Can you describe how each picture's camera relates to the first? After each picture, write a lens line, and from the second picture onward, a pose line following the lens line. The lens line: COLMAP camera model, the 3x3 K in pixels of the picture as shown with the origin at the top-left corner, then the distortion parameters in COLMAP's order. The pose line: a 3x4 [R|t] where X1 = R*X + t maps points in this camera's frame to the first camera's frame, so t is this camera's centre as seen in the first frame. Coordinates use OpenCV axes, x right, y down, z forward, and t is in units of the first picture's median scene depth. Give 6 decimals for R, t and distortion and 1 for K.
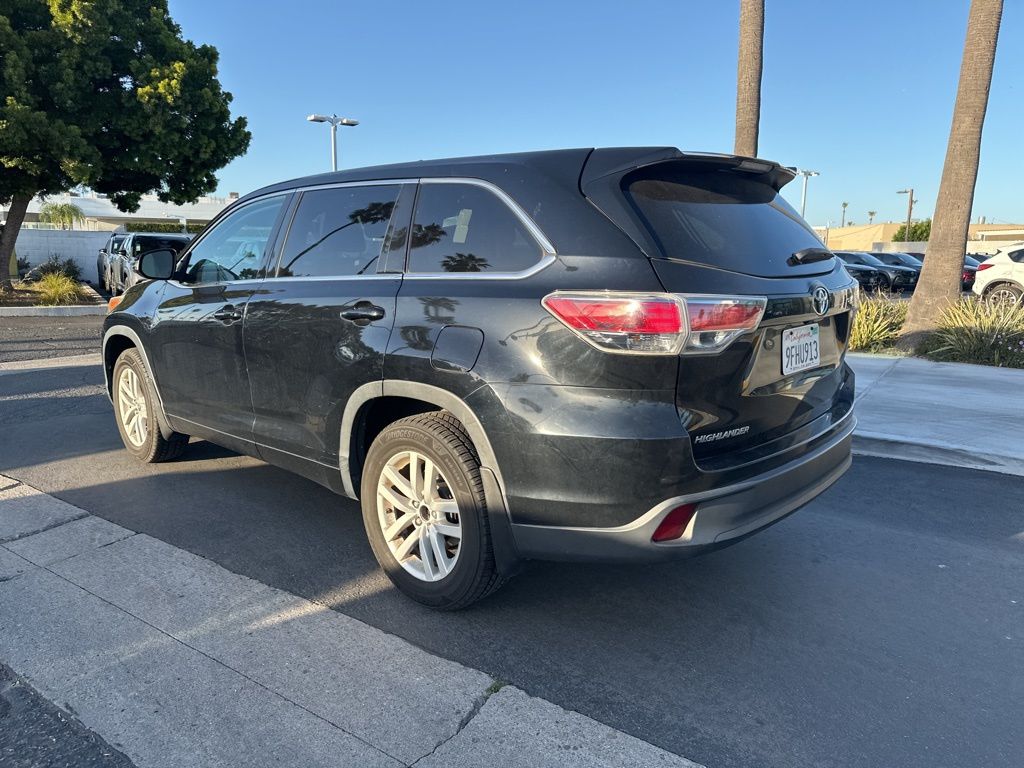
lens RADIAL K [[727.6, 0, 504.0], [0, 727.6, 377.7], [0, 0, 1]] dist [0.019840, -0.015749]
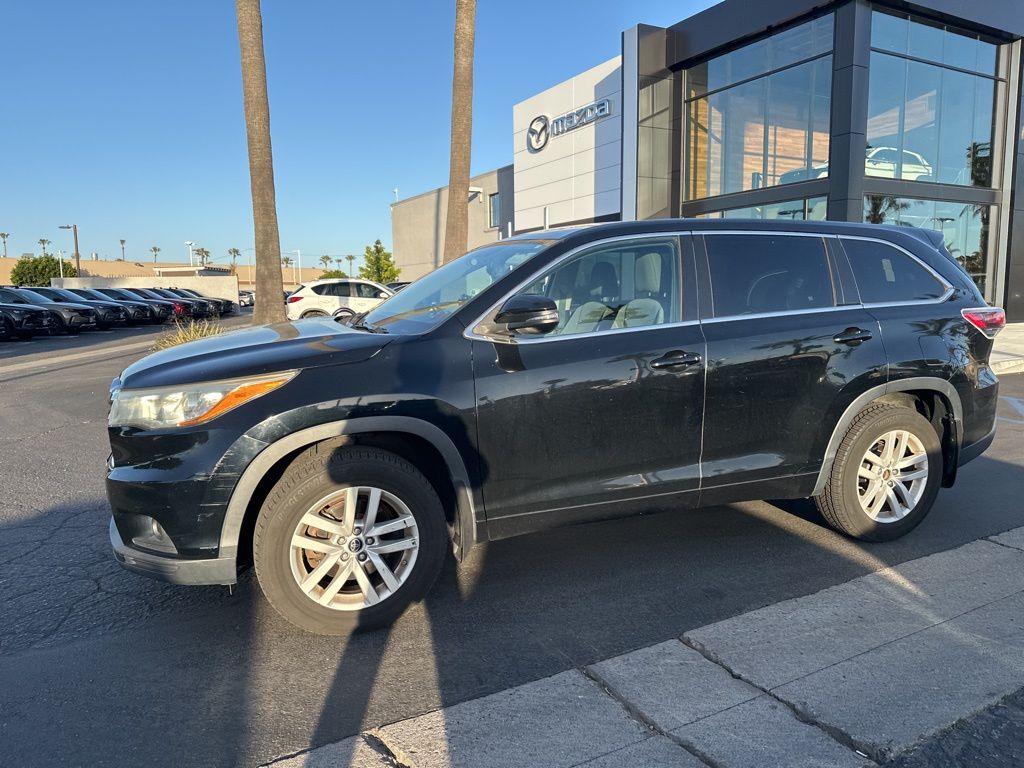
lens RADIAL K [[722.7, 0, 508.5], [0, 722.7, 380.2], [0, 0, 1]] dist [0.035548, -0.037682]
pose [[0.430588, -0.124422, 0.893931, -1.462345], [0.162912, 0.984898, 0.058612, -0.170424], [-0.887724, 0.120394, 0.444356, 0.887102]]
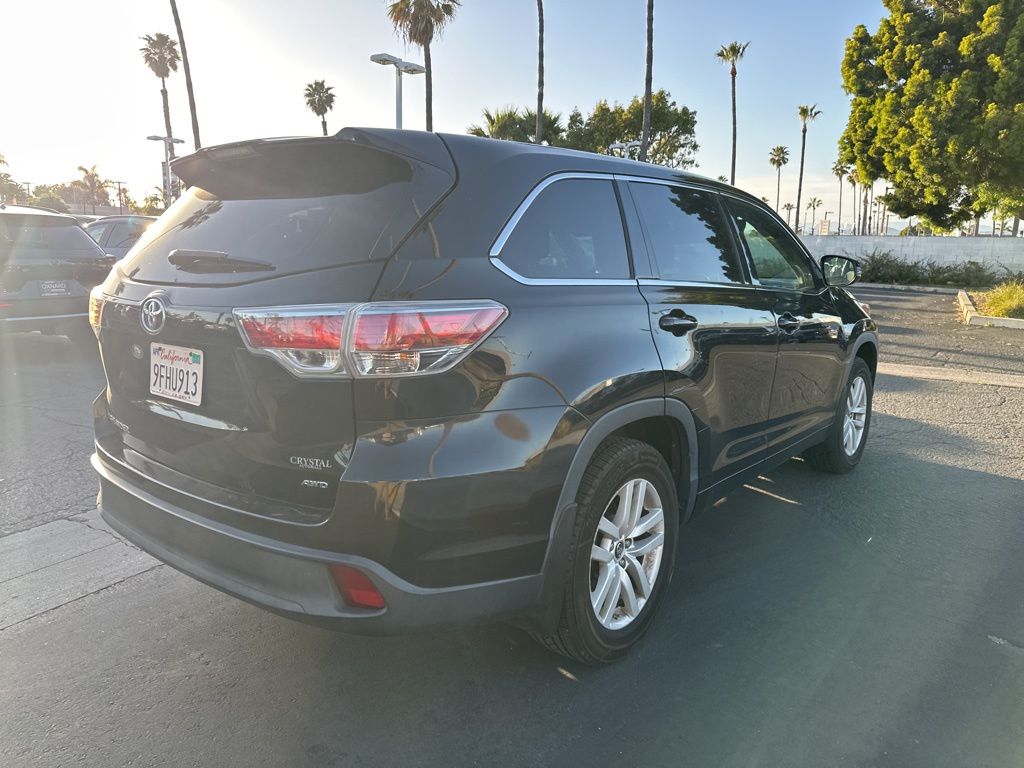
lens RADIAL K [[727.6, 0, 510.7], [0, 727.6, 371.1], [0, 0, 1]] dist [0.019840, -0.015749]
pose [[0.085383, 0.164111, -0.982740, 1.020207], [-0.188903, 0.971118, 0.145758, -0.190956], [0.978277, 0.173198, 0.113918, 1.047844]]
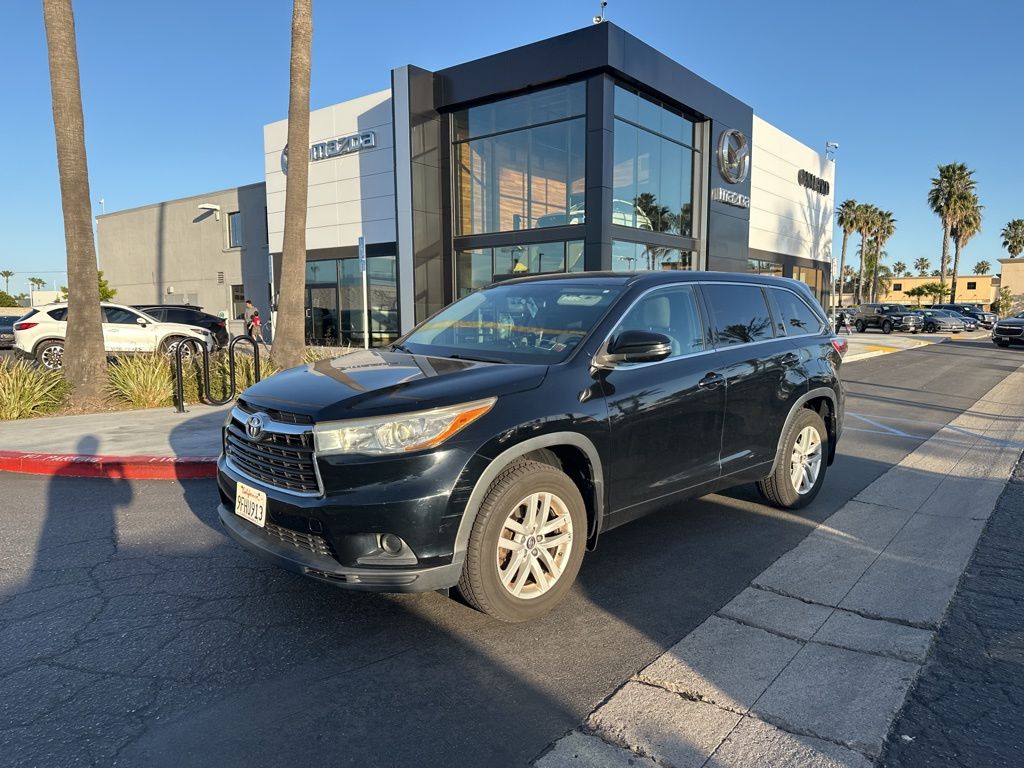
lens RADIAL K [[722.7, 0, 511.7], [0, 722.7, 388.7], [0, 0, 1]] dist [0.035548, -0.037682]
pose [[0.047245, -0.112820, 0.992492, -1.803857], [0.168346, 0.980288, 0.103419, -0.287695], [-0.984595, 0.162196, 0.065306, 1.416370]]
